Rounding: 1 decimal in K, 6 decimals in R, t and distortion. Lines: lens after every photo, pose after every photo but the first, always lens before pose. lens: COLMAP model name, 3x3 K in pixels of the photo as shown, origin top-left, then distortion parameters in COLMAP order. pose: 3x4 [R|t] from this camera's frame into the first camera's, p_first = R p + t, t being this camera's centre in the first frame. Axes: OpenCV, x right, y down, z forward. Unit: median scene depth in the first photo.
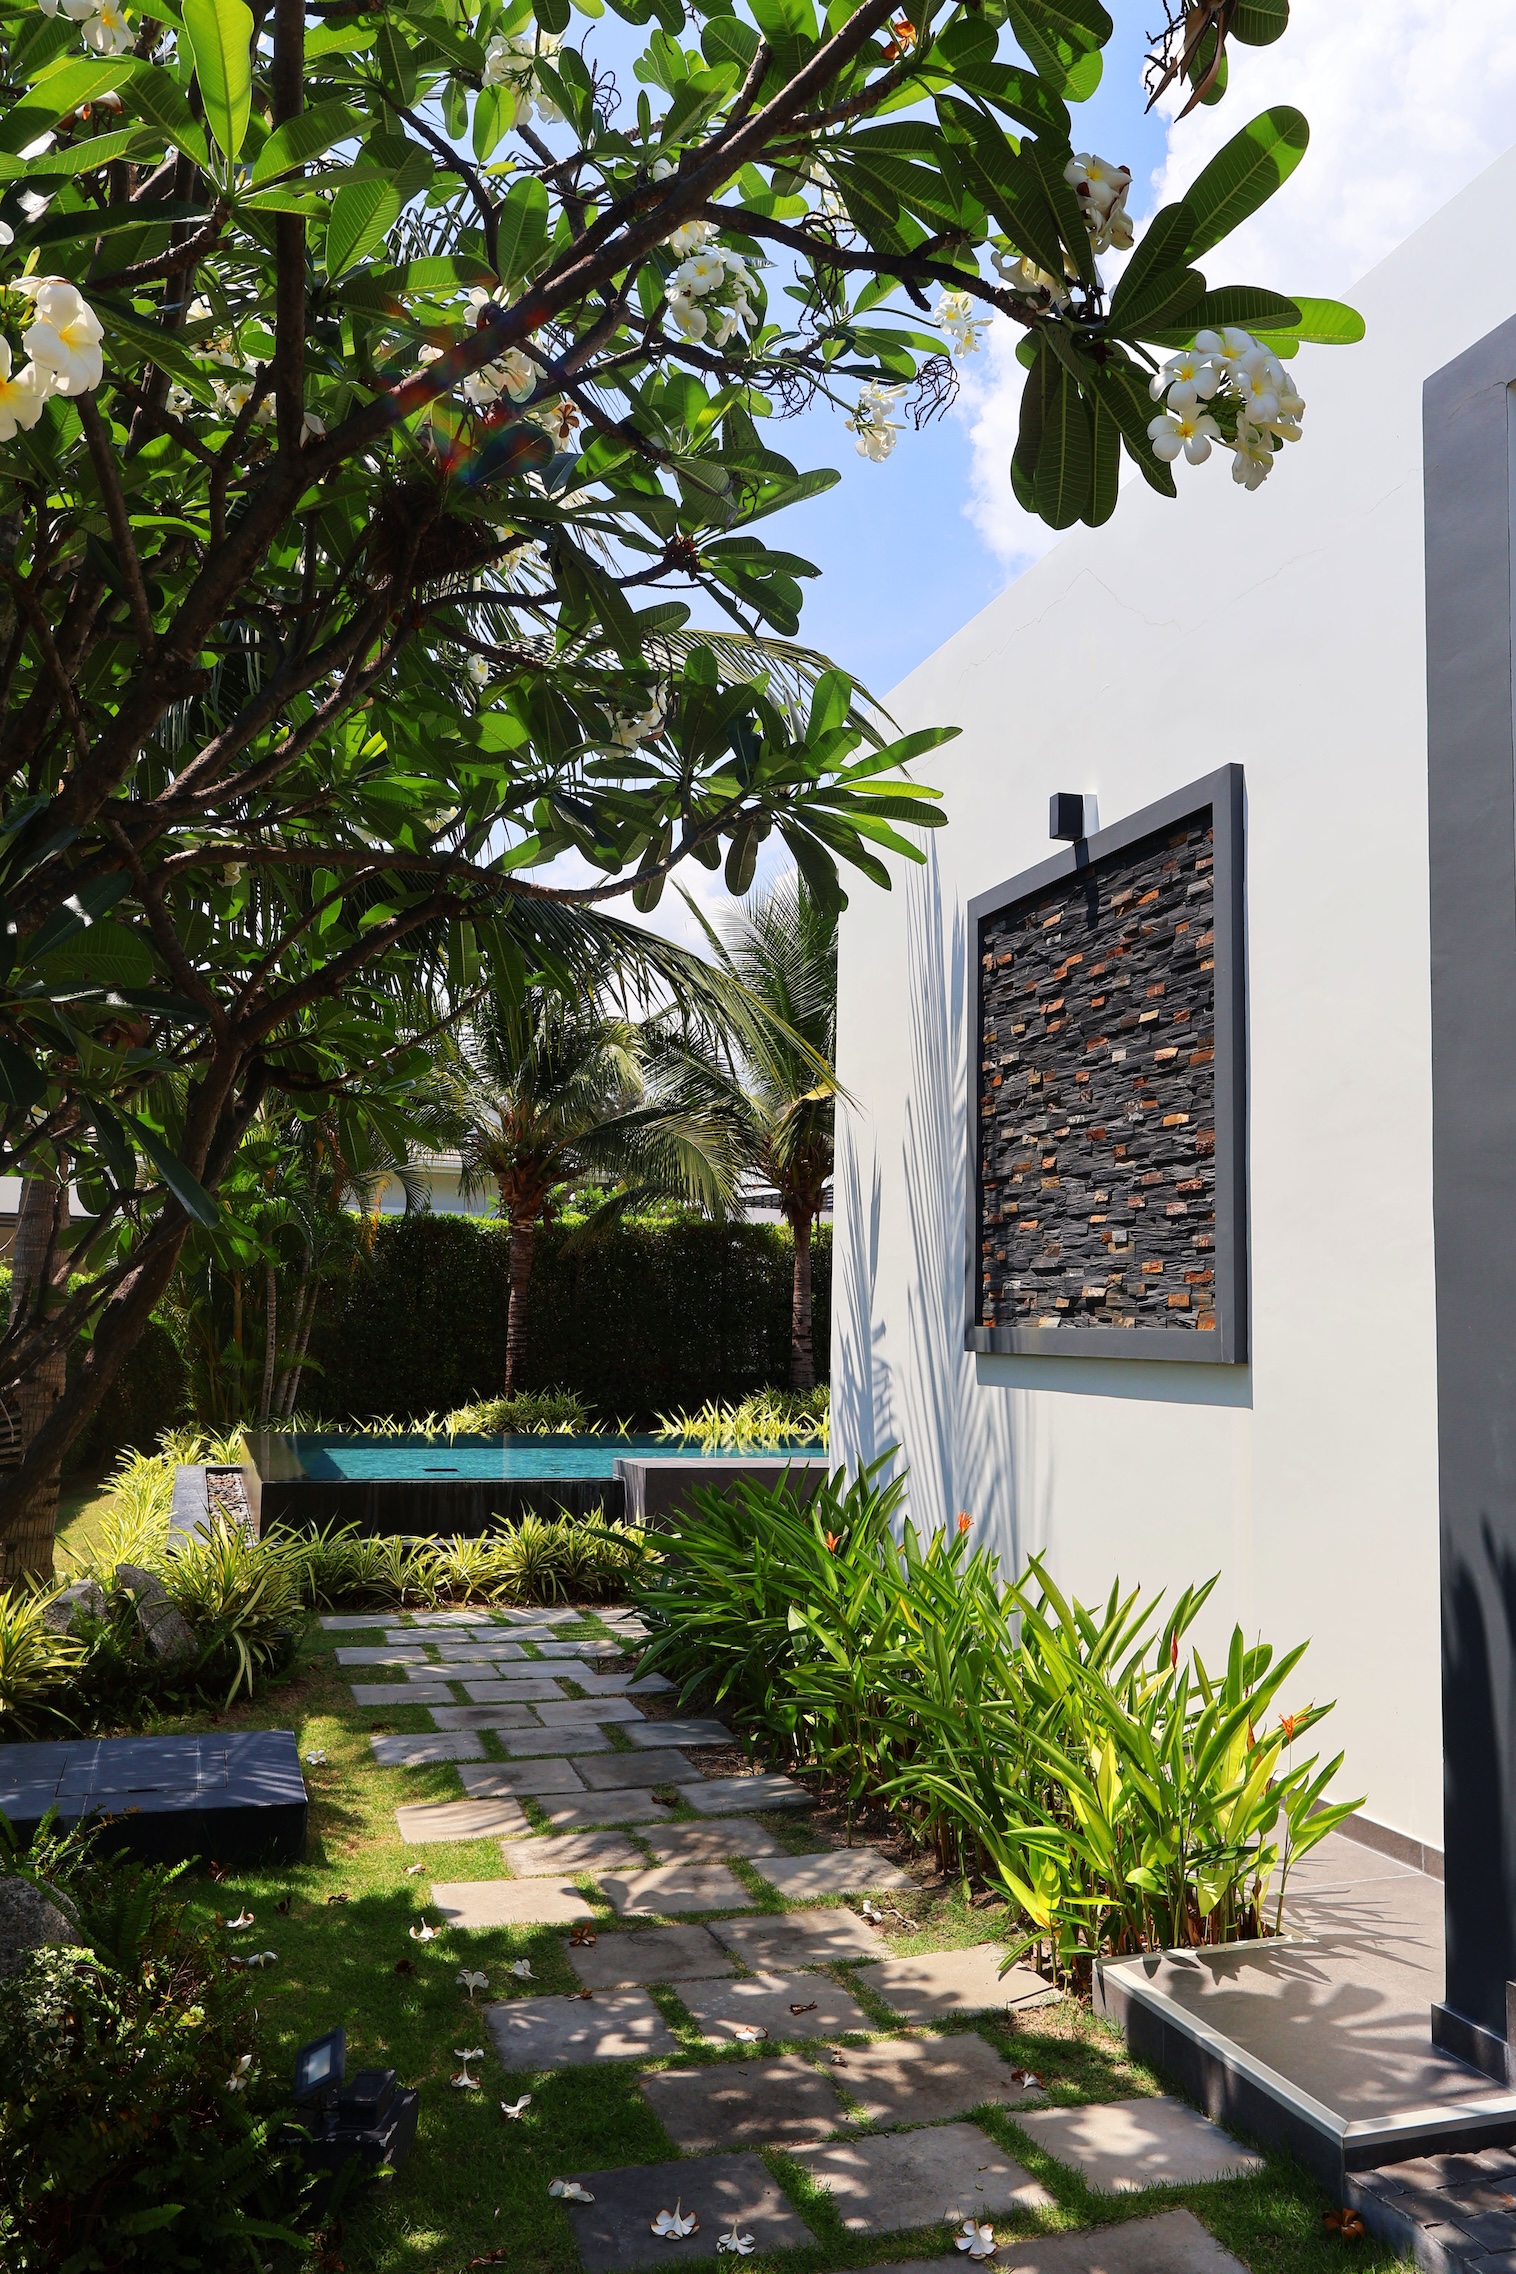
lens RADIAL K [[1810.0, 0, 763.1], [0, 1810.0, 1137.6], [0, 0, 1]] dist [0.021595, -0.001030]
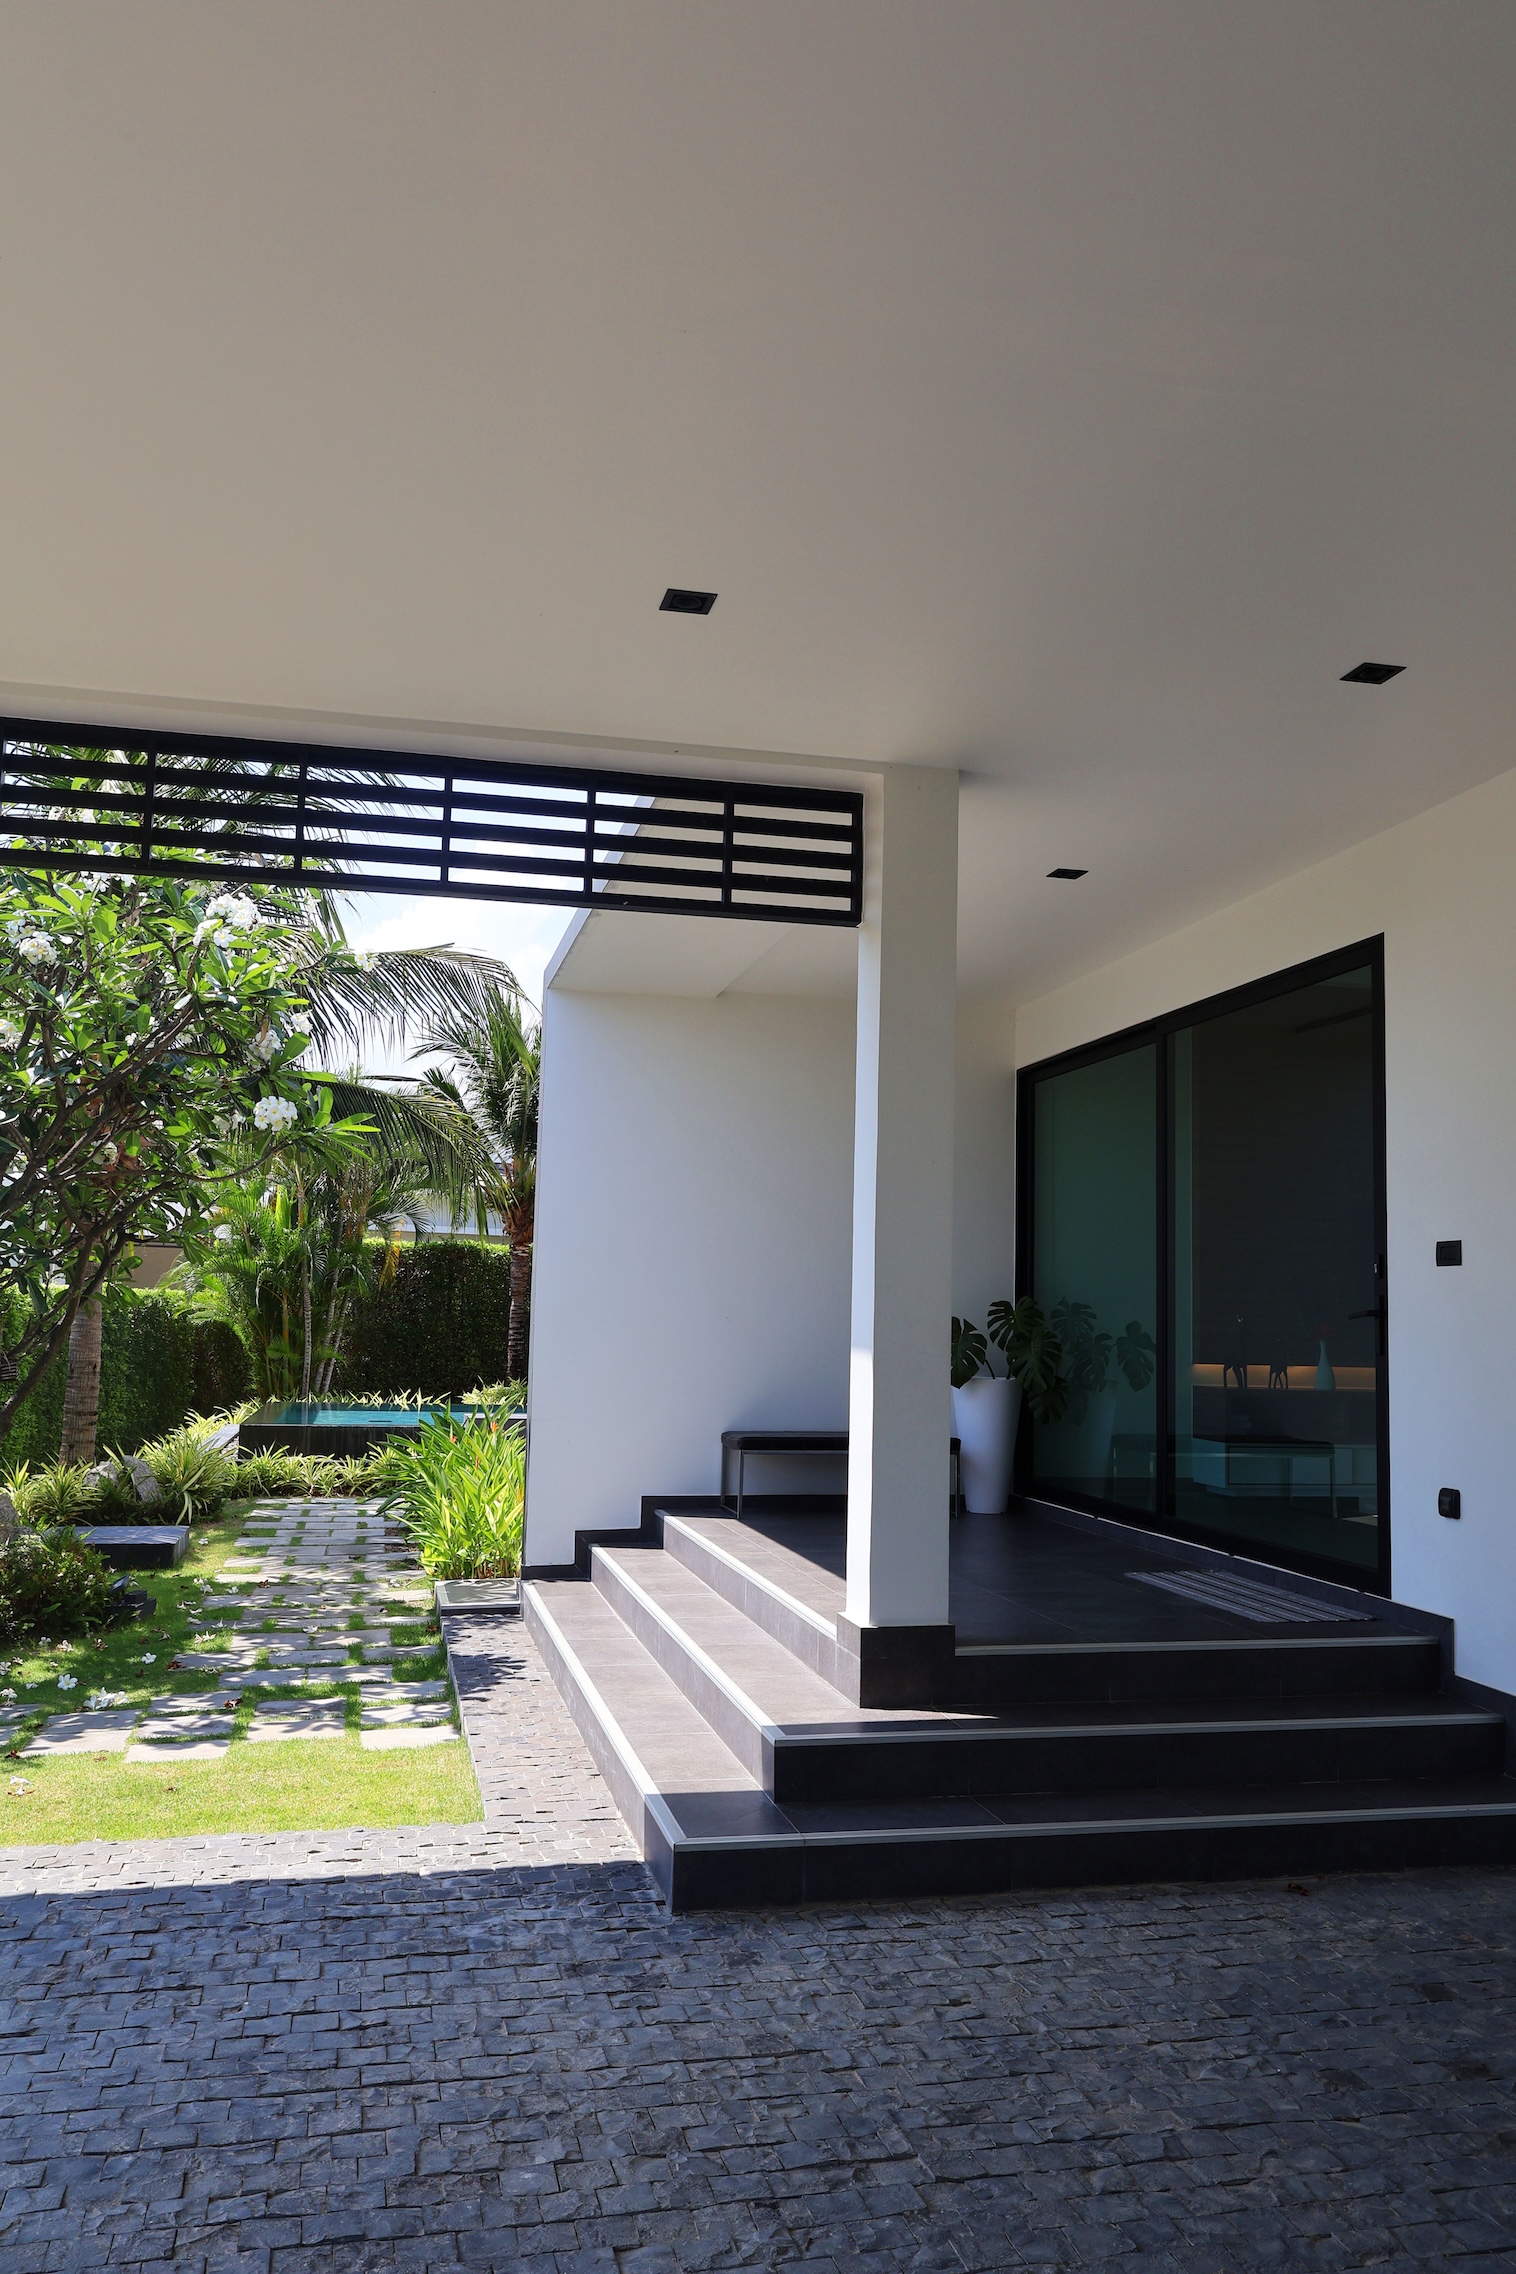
lens RADIAL K [[1810.0, 0, 753.6], [0, 1810.0, 1137.8], [0, 0, 1]] dist [0.021595, -0.001030]
pose [[0.995076, -0.012324, -0.098345, 0.233806], [0.012478, 0.999922, 0.000953, -0.045756], [0.098326, -0.002175, 0.995152, -0.398217]]
